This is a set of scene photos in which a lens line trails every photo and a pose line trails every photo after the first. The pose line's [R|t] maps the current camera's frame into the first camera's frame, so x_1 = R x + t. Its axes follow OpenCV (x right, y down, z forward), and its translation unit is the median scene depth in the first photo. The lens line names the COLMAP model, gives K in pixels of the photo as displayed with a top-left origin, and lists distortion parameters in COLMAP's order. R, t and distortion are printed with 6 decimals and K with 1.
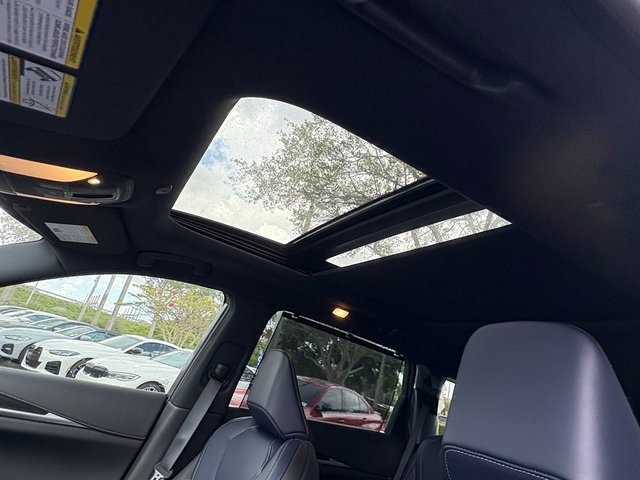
lens RADIAL K [[393.8, 0, 318.0], [0, 393.8, 238.6], [0, 0, 1]] dist [-0.002105, -0.000502]
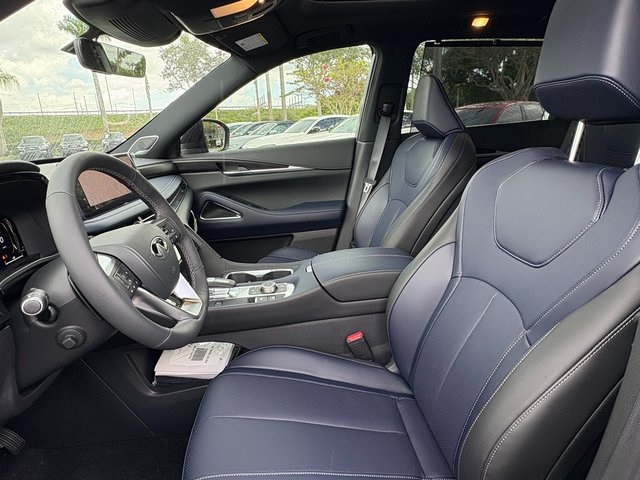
lens RADIAL K [[393.8, 0, 318.0], [0, 393.8, 238.6], [0, 0, 1]] dist [-0.002105, -0.000502]
pose [[0.876098, -0.161368, -0.454327, 0.061896], [0.391662, 0.787735, 0.475472, -0.023632], [0.281163, -0.594503, 0.753335, -0.246803]]
